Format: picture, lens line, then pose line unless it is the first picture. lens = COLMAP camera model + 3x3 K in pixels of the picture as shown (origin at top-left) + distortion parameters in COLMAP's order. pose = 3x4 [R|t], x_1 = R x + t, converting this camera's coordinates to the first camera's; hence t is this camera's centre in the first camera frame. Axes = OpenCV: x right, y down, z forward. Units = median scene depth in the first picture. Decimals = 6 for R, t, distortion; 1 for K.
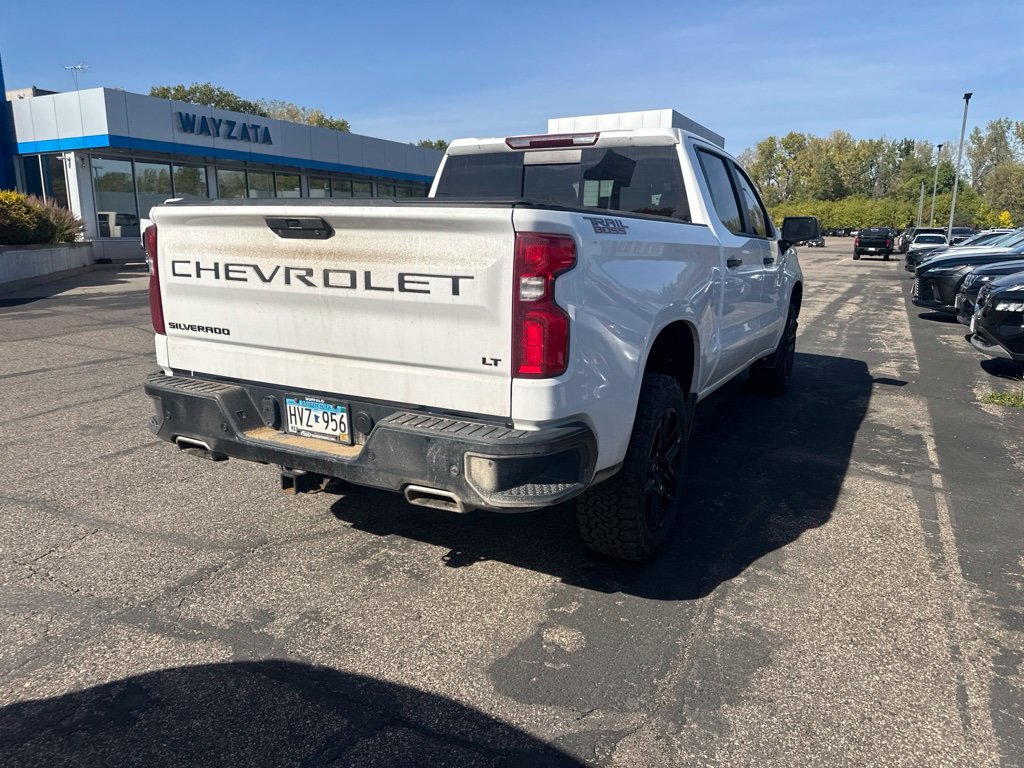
lens RADIAL K [[717.3, 0, 522.5], [0, 717.3, 378.8], [0, 0, 1]] dist [0.035935, -0.043467]
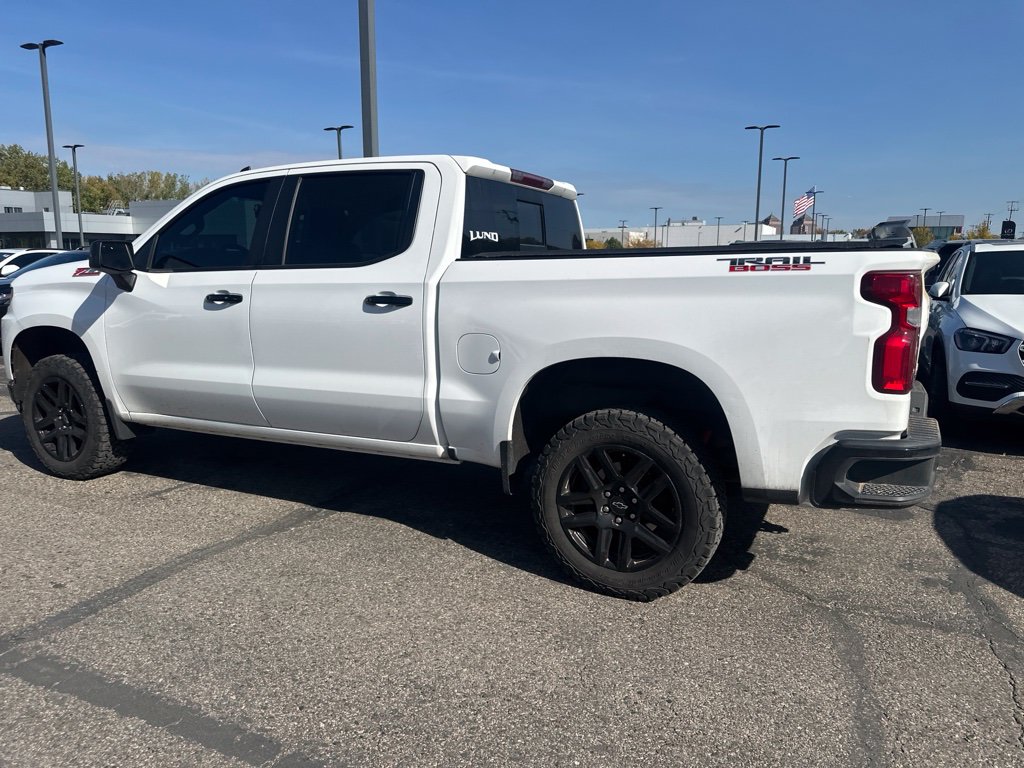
lens RADIAL K [[717.3, 0, 510.8], [0, 717.3, 388.6], [0, 0, 1]] dist [0.035935, -0.043467]
pose [[-0.014605, -0.178544, 0.983823, -1.487499], [0.193061, 0.964910, 0.177978, -0.347294], [-0.981078, 0.192538, 0.020377, 1.593550]]
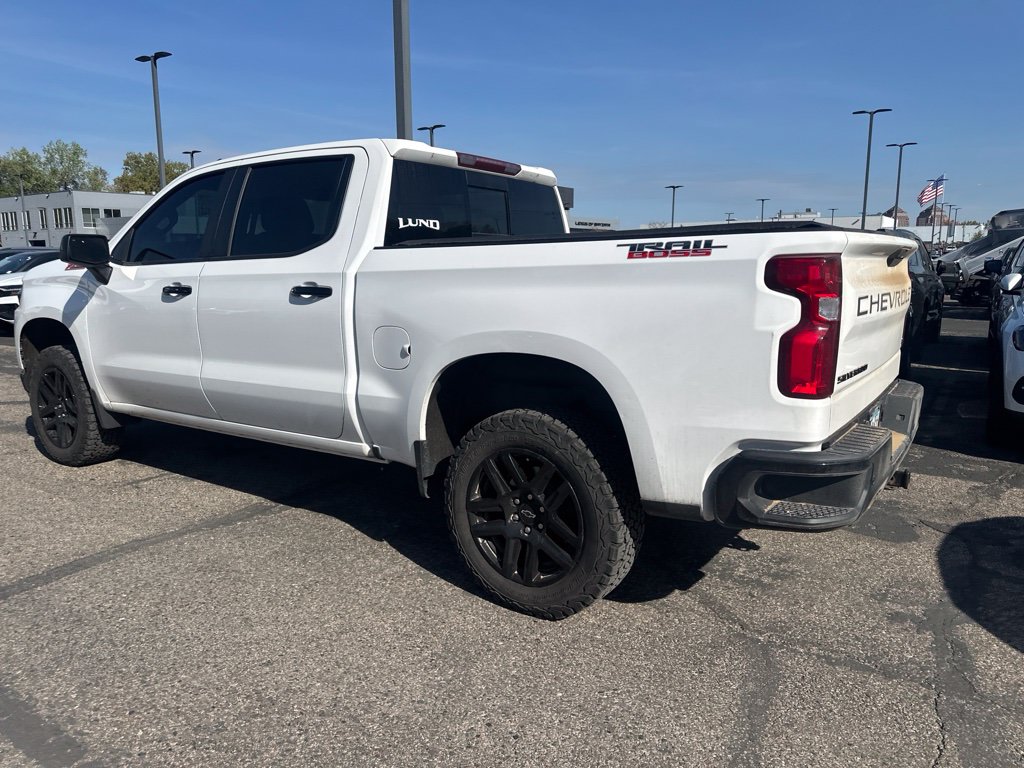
lens RADIAL K [[717.3, 0, 513.3], [0, 717.3, 385.6], [0, 0, 1]] dist [0.035935, -0.043467]
pose [[0.121816, -0.178546, 0.976362, -1.393328], [0.199034, 0.968101, 0.152203, -0.277362], [-0.972392, 0.175788, 0.153467, 1.310642]]
